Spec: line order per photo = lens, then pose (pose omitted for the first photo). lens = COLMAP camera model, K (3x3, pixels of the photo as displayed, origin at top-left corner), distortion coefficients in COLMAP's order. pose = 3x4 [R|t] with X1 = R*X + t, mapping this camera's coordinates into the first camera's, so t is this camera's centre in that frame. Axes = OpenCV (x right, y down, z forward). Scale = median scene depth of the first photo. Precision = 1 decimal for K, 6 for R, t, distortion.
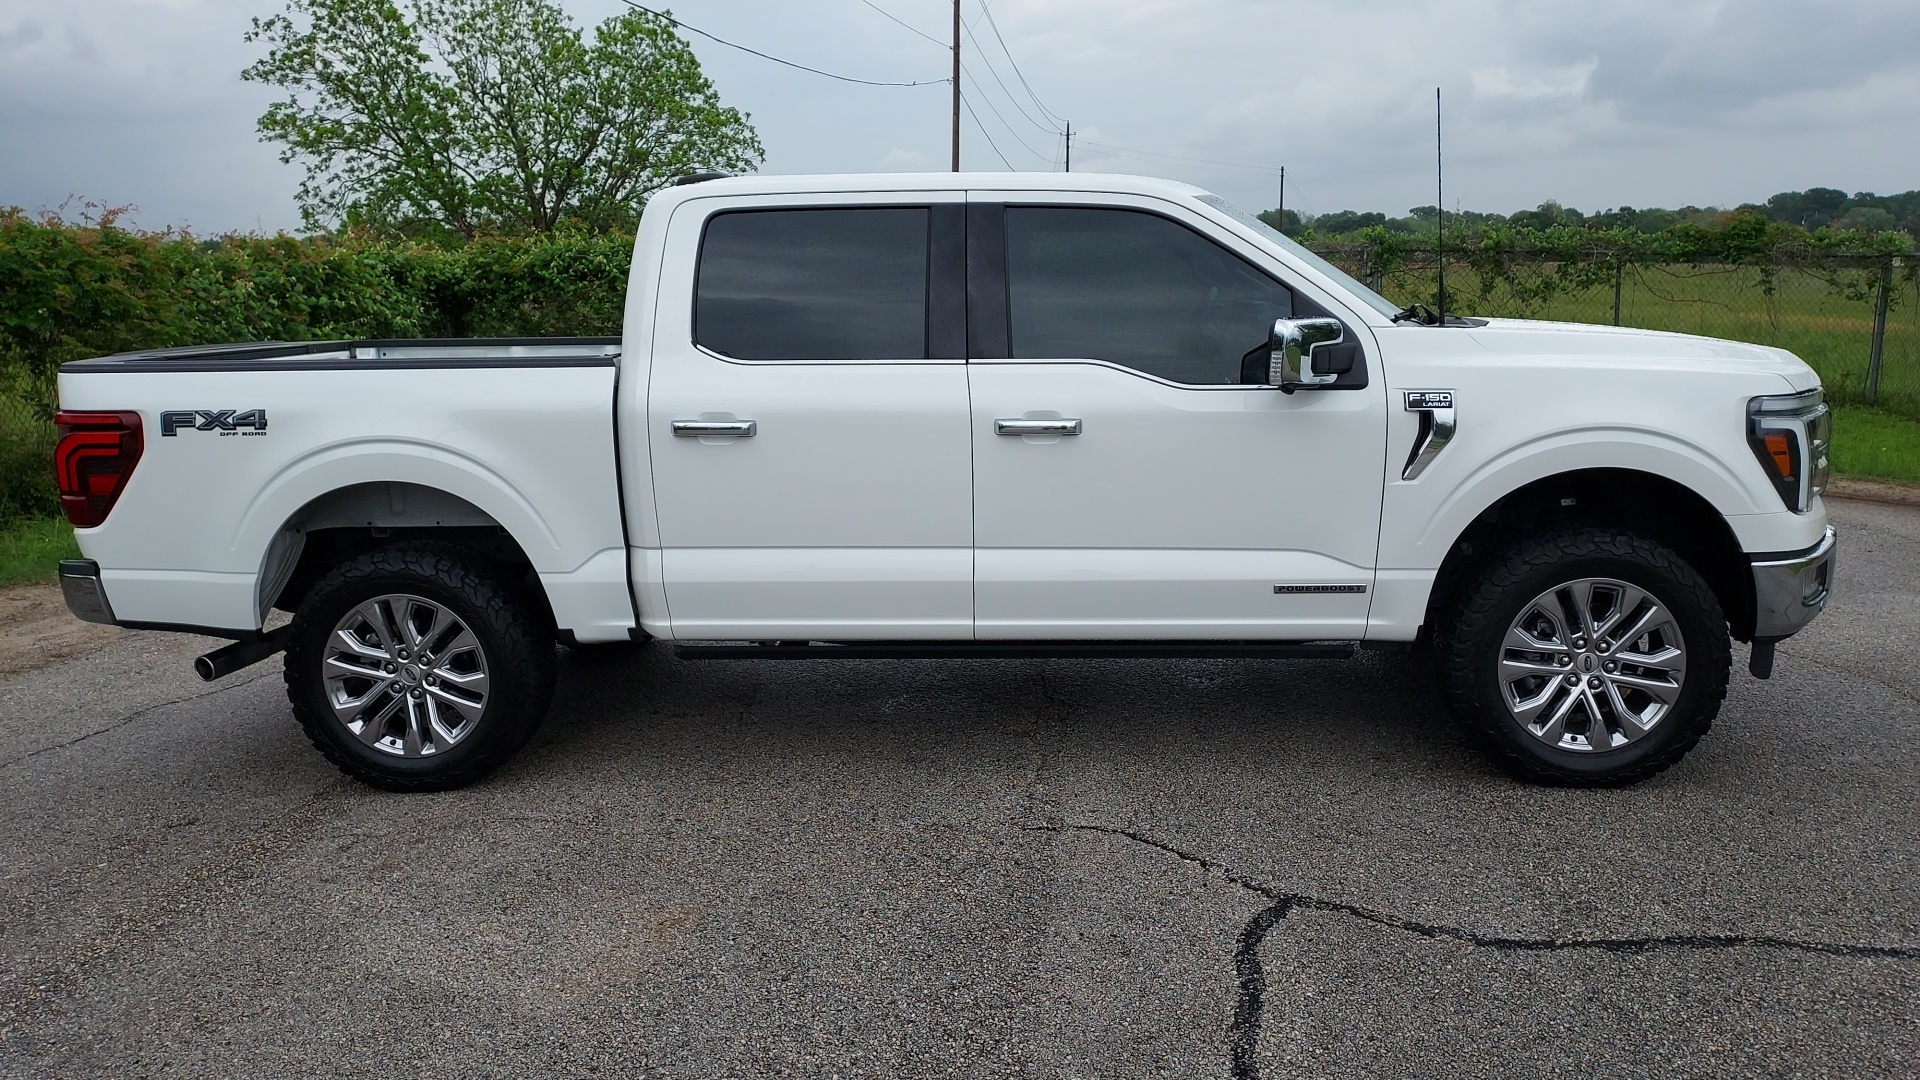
lens RADIAL K [[1452.3, 0, 956.3], [0, 1452.3, 525.5], [0, 0, 1]] dist [0.050243, -0.013697]
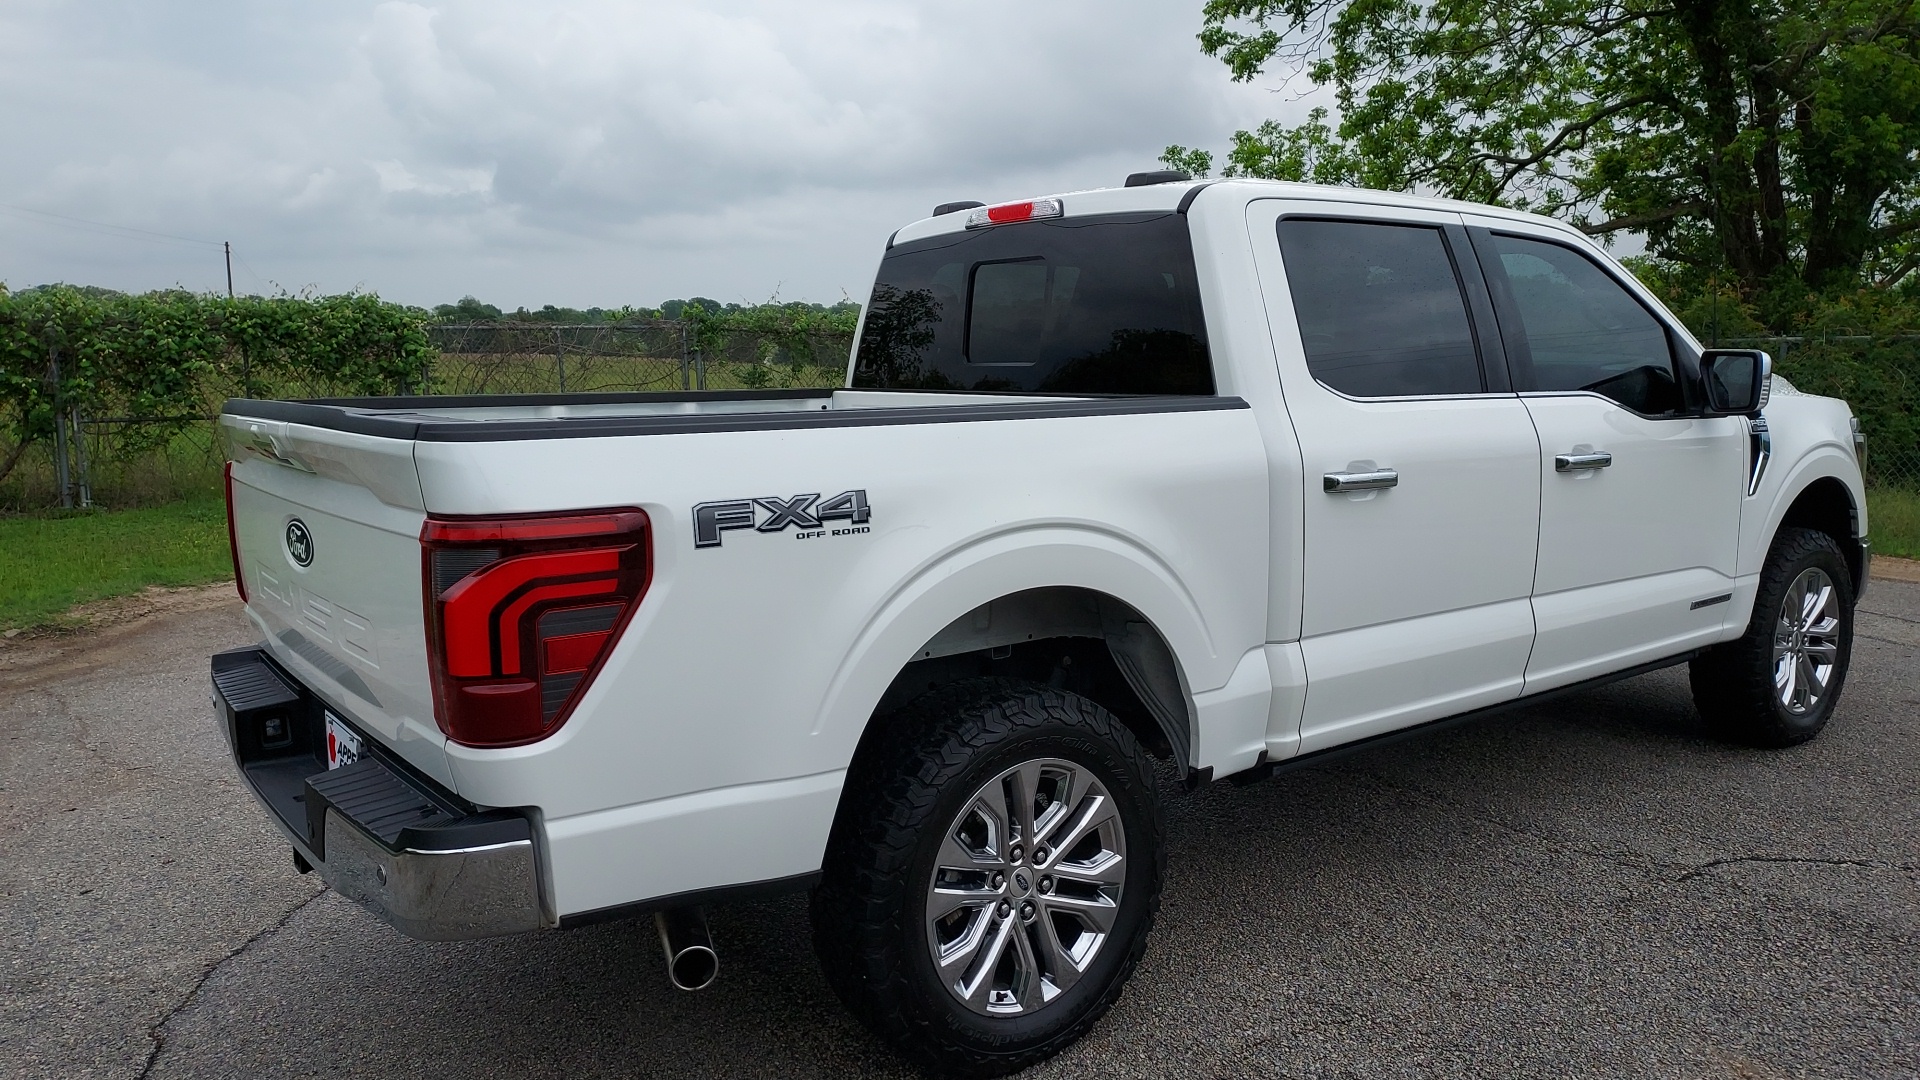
lens RADIAL K [[1452.3, 0, 960.5], [0, 1452.3, 539.9], [0, 0, 1]] dist [0.050243, -0.013697]
pose [[0.722219, -0.072606, 0.687843, -0.847824], [0.110269, 0.993842, -0.010875, -0.047733], [-0.682818, 0.083702, 0.725778, 0.544764]]
